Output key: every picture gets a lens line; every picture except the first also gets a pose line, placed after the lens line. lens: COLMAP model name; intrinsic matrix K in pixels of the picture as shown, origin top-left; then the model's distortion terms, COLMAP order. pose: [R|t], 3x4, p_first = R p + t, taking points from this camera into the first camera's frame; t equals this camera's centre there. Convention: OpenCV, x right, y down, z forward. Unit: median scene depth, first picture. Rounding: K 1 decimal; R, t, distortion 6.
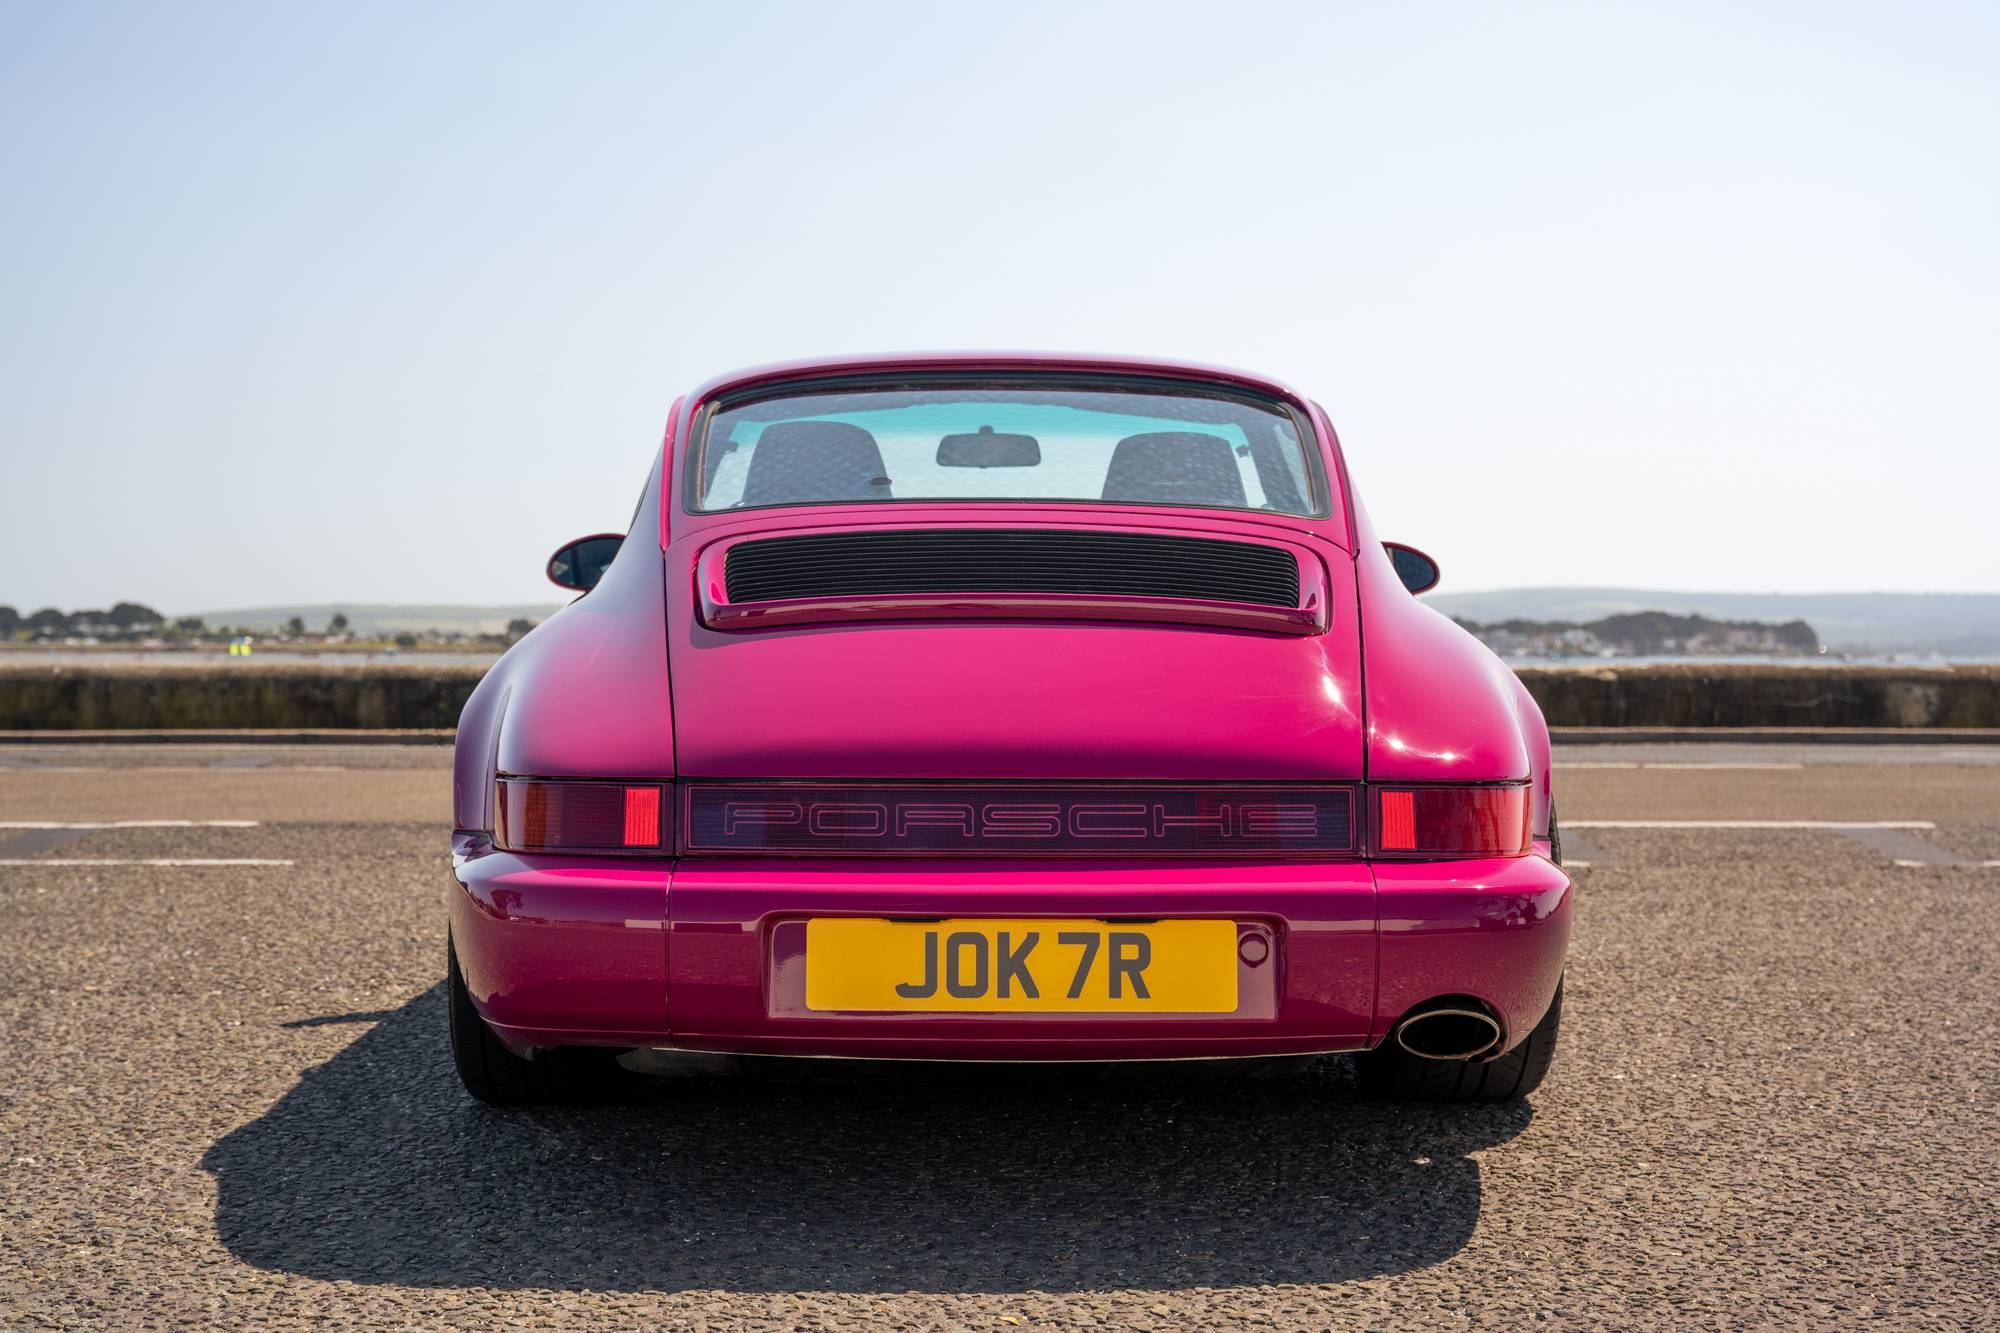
lens RADIAL K [[2968.6, 0, 981.1], [0, 2968.6, 653.3], [0, 0, 1]] dist [0.005315, 0.000000]
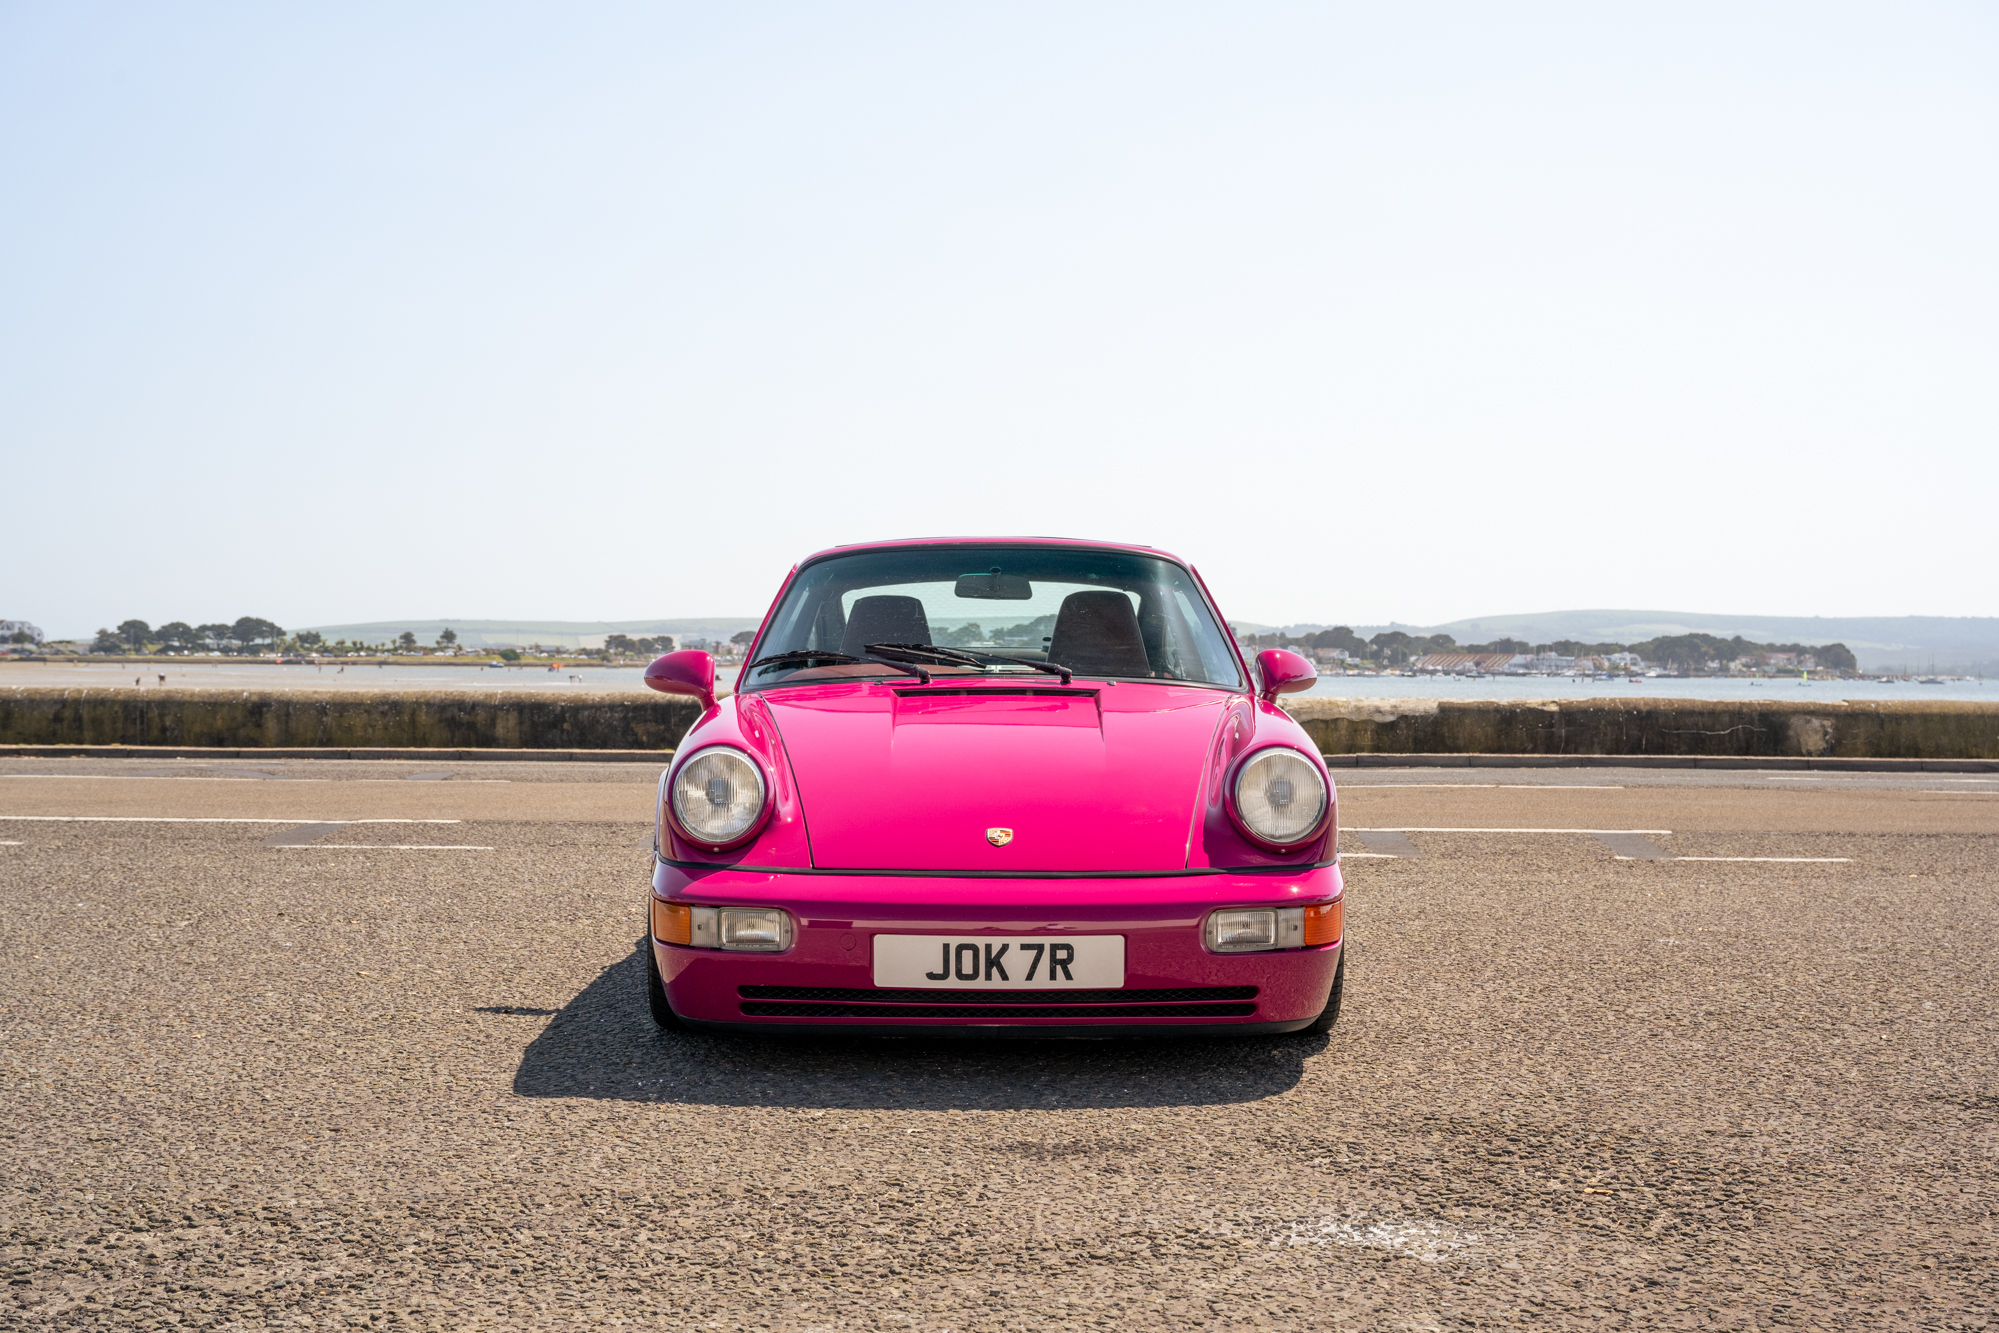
lens RADIAL K [[2819.0, 0, 968.6], [0, 2819.0, 658.2], [0, 0, 1]] dist [0.002397, 0.000000]
pose [[0.999527, 0.006045, -0.030159, 0.077943], [-0.006171, 0.999973, -0.004092, -0.034556], [0.030134, 0.004276, 0.999537, -0.714132]]
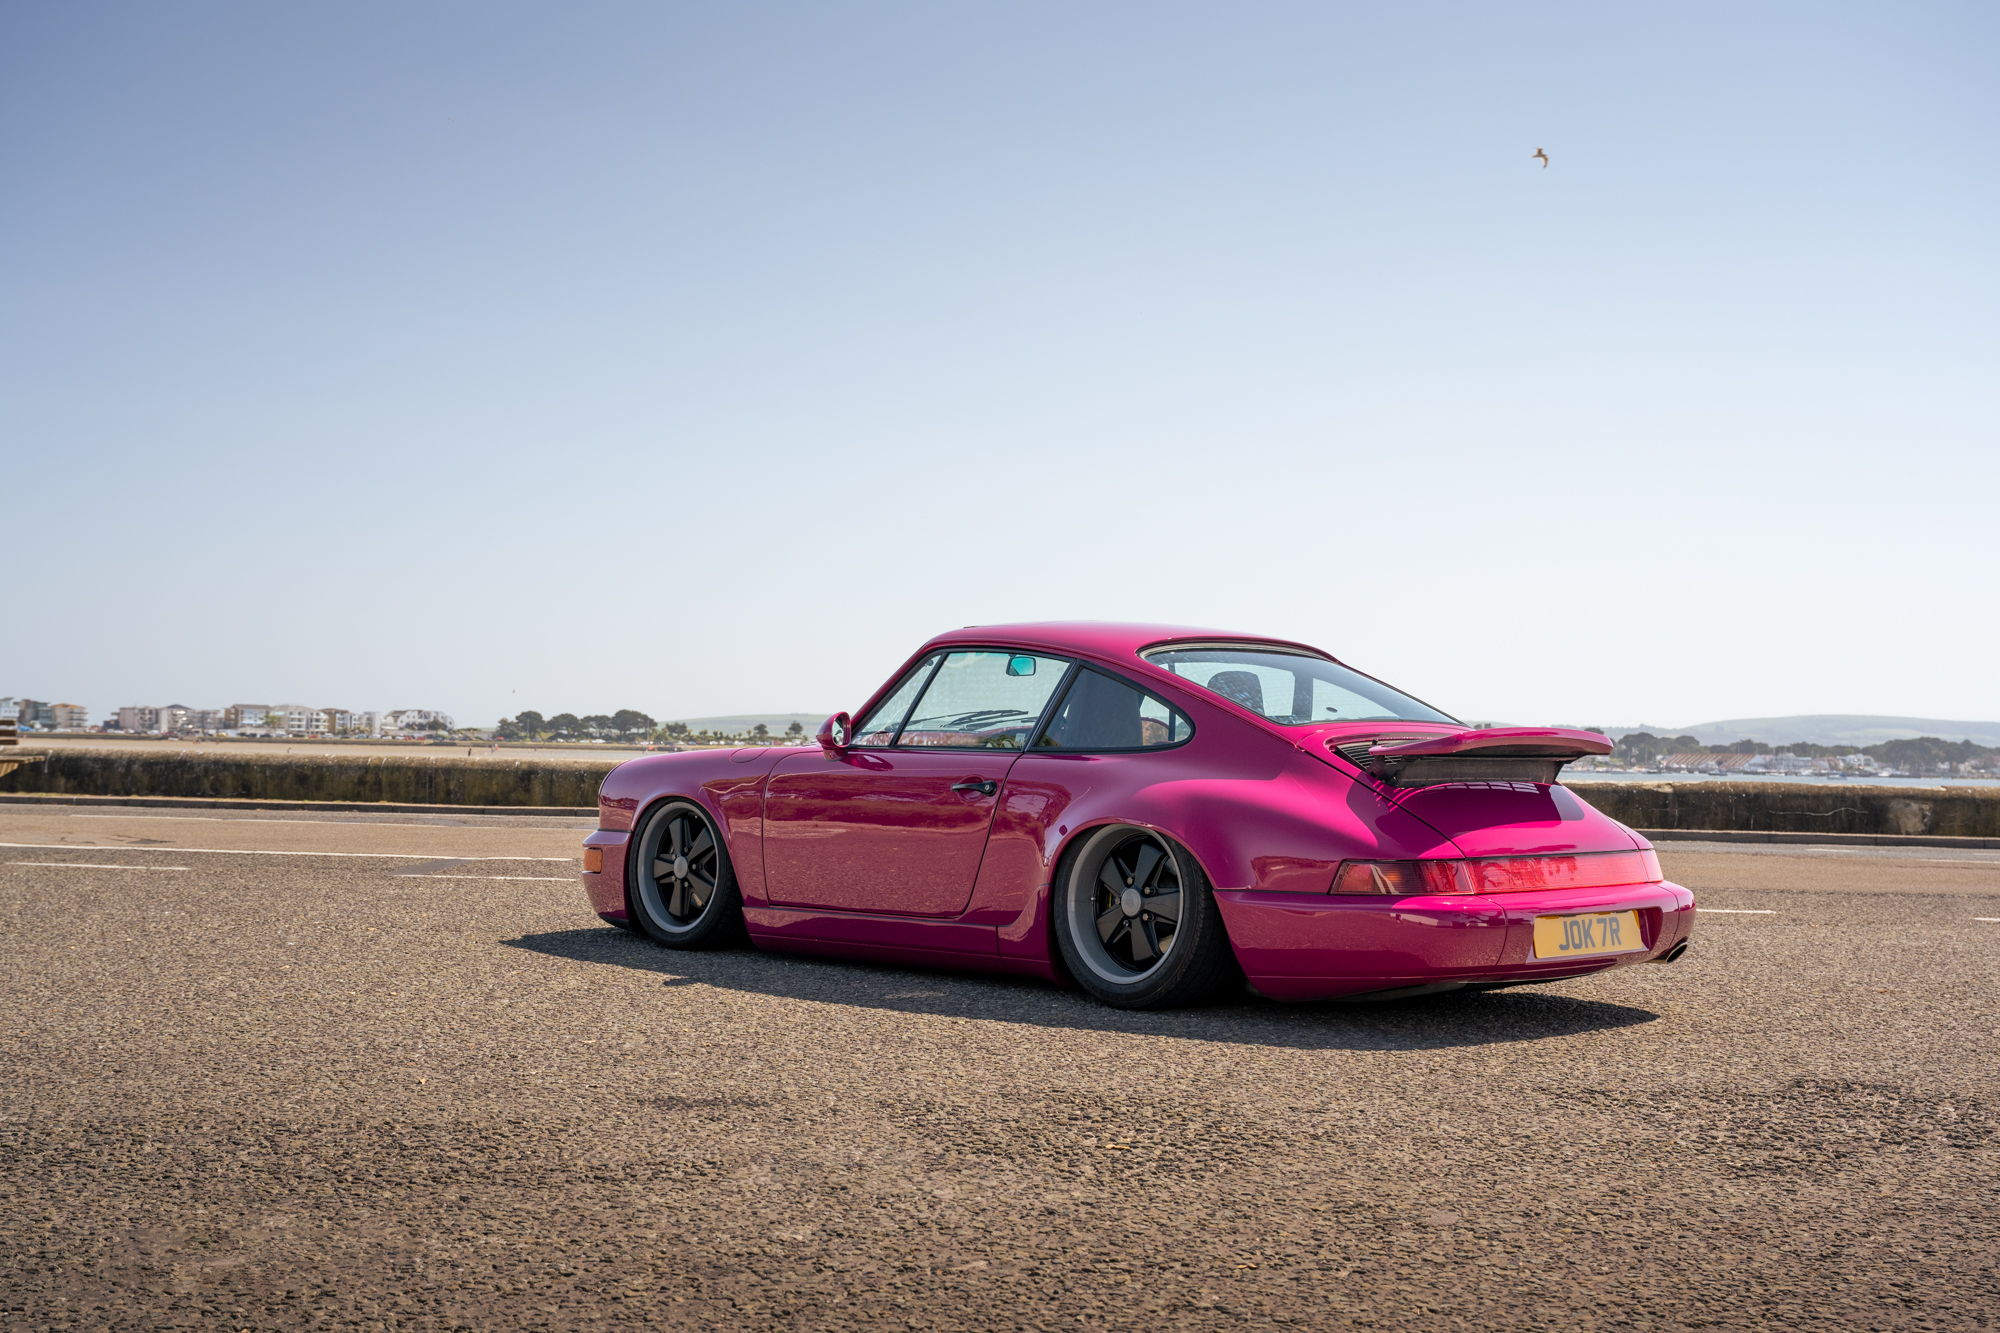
lens RADIAL K [[2489.8, 0, 945.9], [0, 2489.8, 665.9], [0, 0, 1]] dist [0.005940, 0.000000]
pose [[0.988245, 0.012209, -0.152388, 0.373644], [-0.017989, 0.999168, -0.036608, -0.005081], [0.151814, 0.038919, 0.987643, -0.718141]]
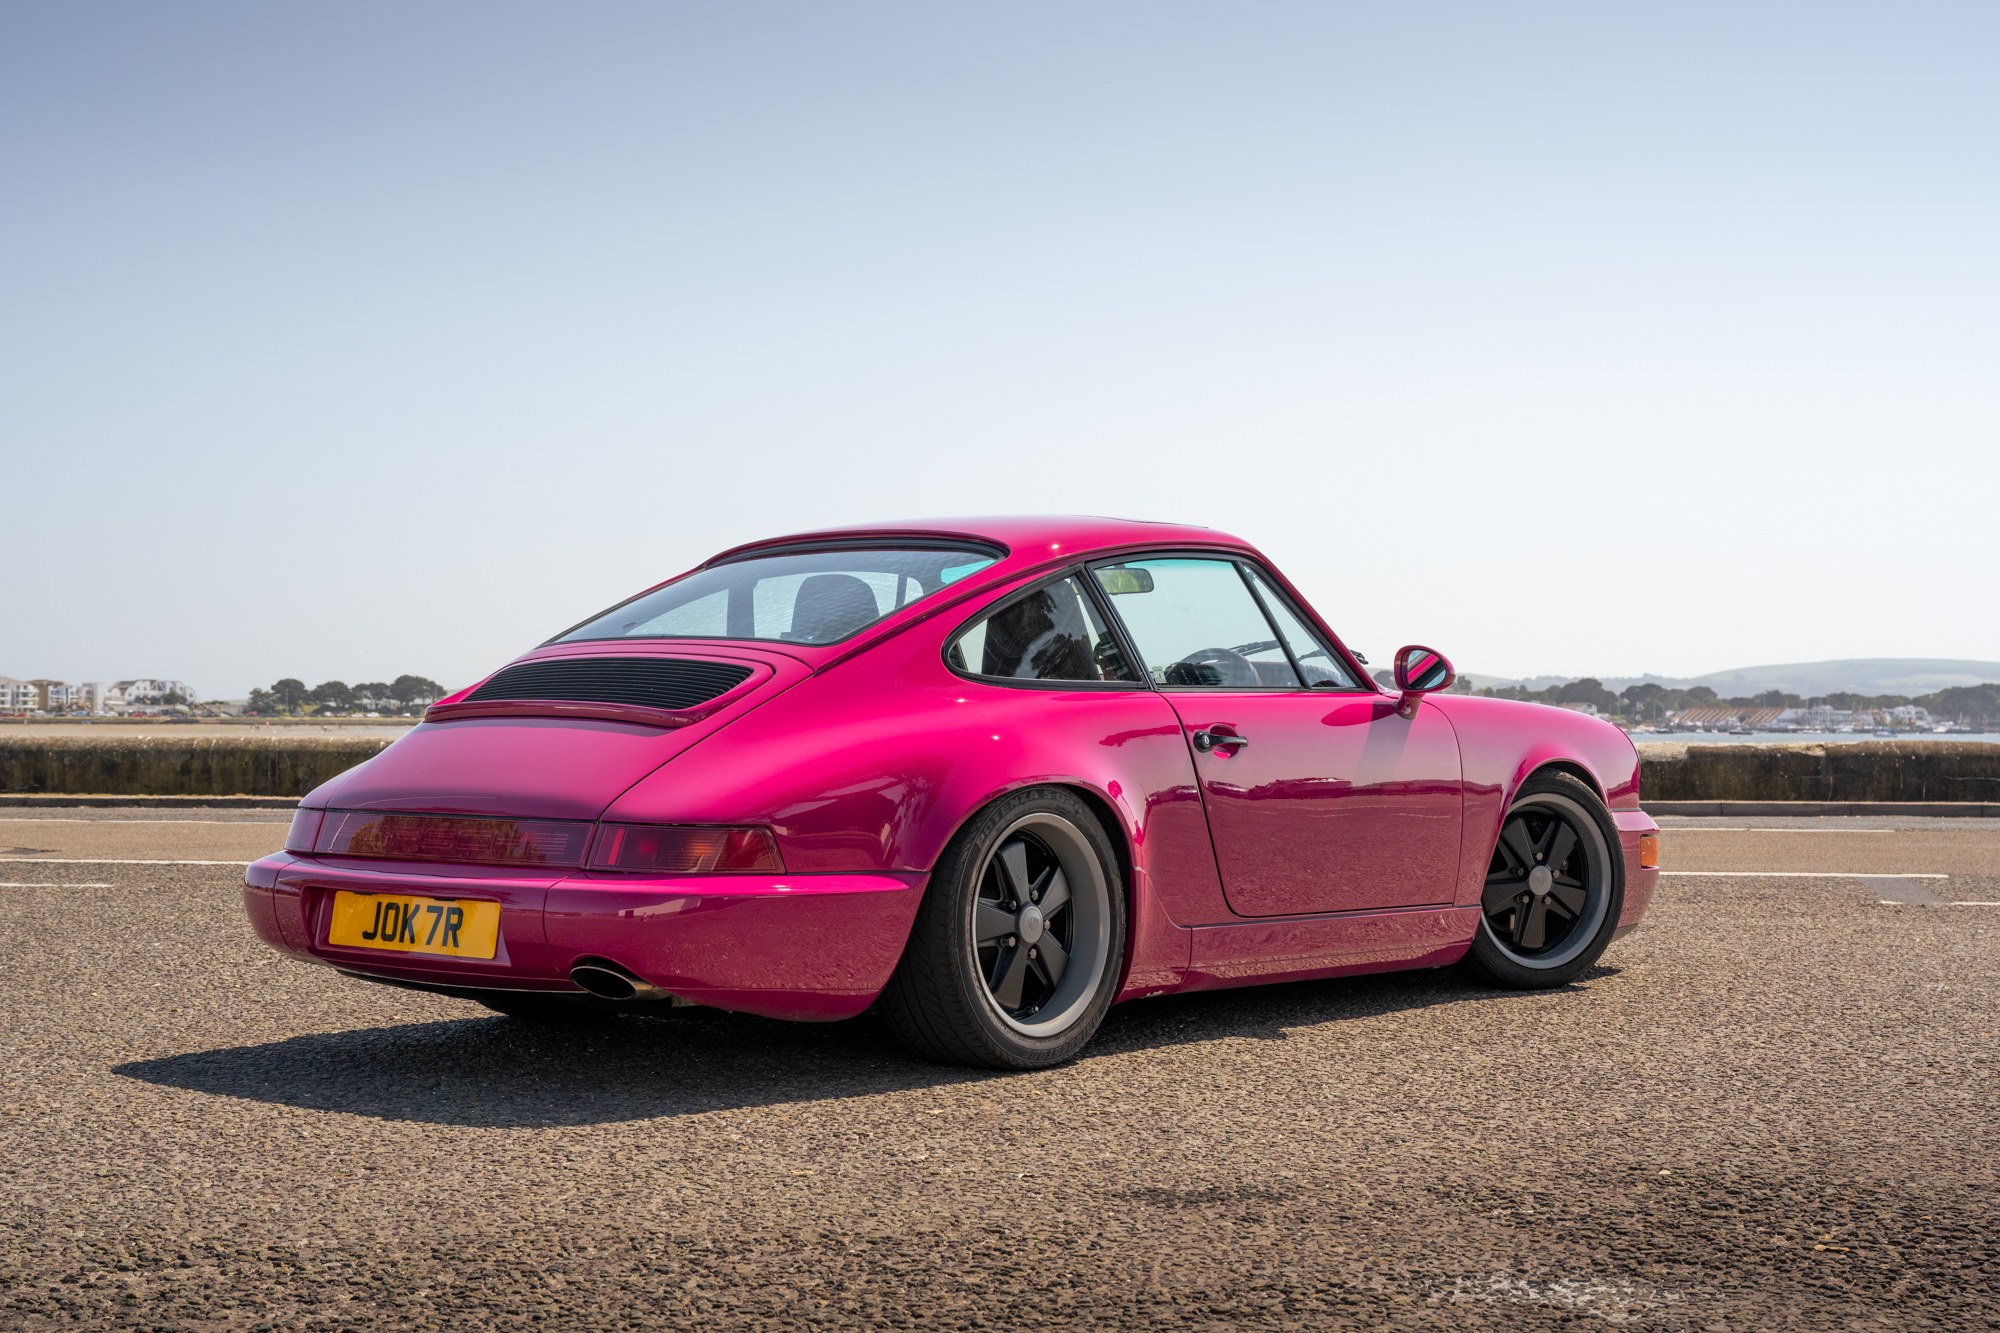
lens RADIAL K [[3052.5, 0, 898.9], [0, 3052.5, 618.9], [0, 0, 1]] dist [0.003104, 0.000000]
pose [[0.992702, -0.002654, -0.120566, 0.108533], [-0.001648, 0.999366, -0.035569, -0.003596], [0.120584, 0.035508, 0.992068, -0.645193]]
